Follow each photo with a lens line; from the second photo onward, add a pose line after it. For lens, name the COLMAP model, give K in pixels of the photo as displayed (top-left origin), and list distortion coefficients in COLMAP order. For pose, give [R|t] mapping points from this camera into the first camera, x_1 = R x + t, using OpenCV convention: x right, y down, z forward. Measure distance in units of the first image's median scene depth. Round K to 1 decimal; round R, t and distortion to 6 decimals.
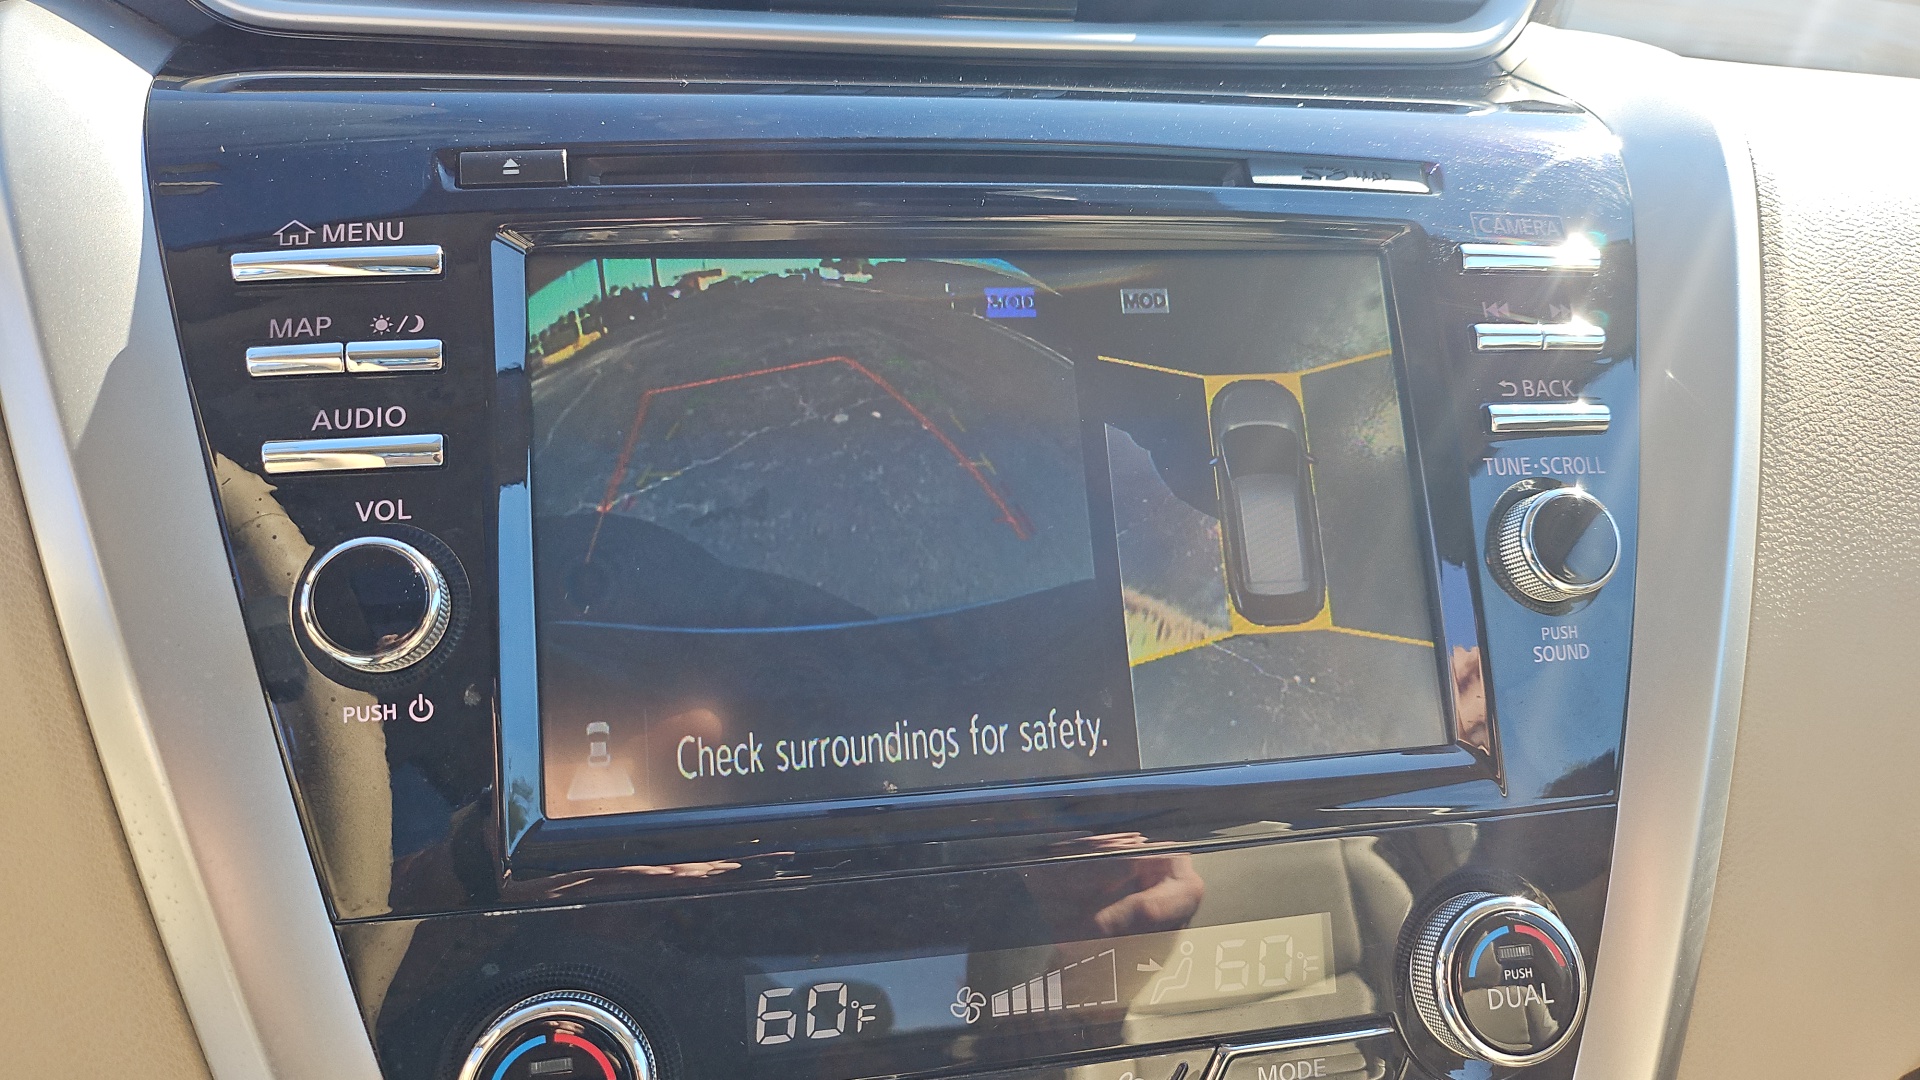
lens RADIAL K [[1460.2, 0, 960.0], [0, 1460.2, 540.0], [0, 0, 1]] dist [0.024518, -0.002433]
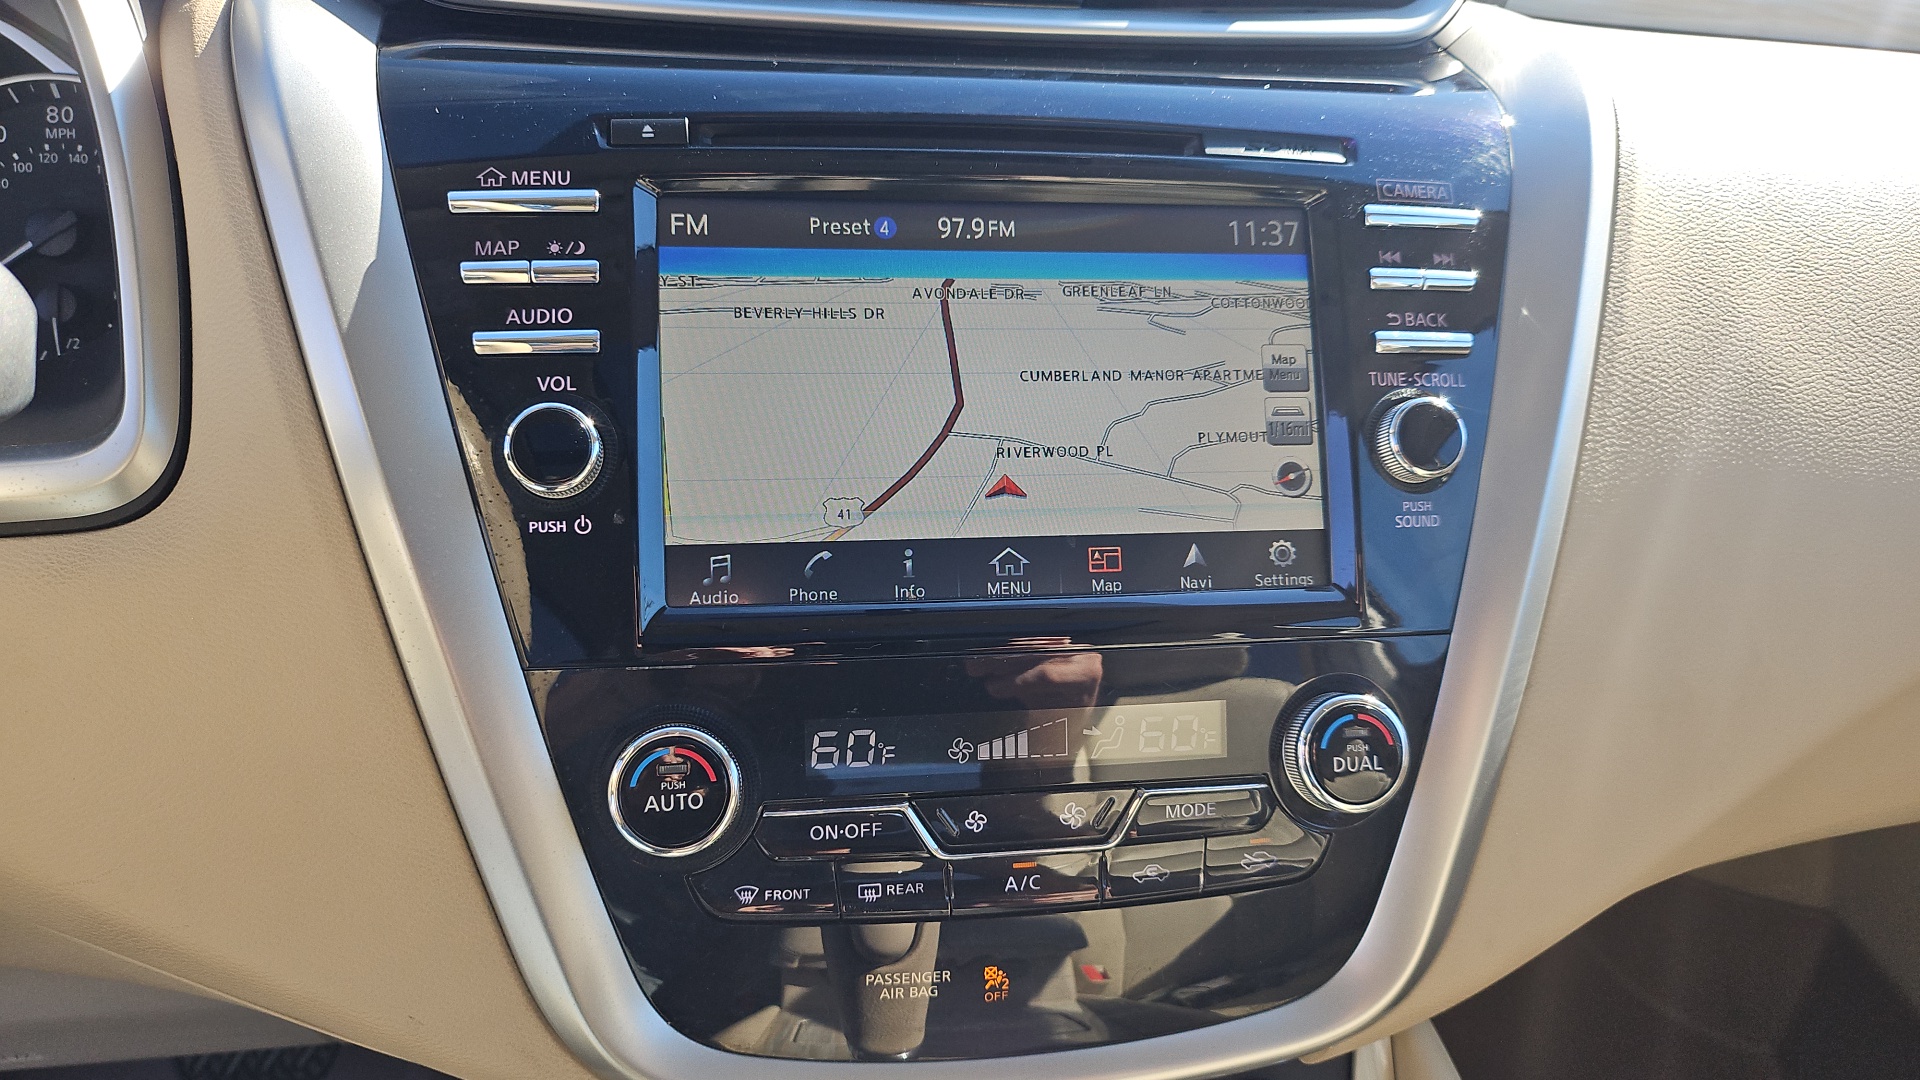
lens RADIAL K [[1460.2, 0, 960.0], [0, 1460.2, 540.0], [0, 0, 1]] dist [0.024518, -0.002433]
pose [[0.998906, 0.039684, -0.024738, 0.031105], [-0.037370, 0.995432, 0.087861, -0.008322], [0.028112, -0.086841, 0.995825, -0.379296]]
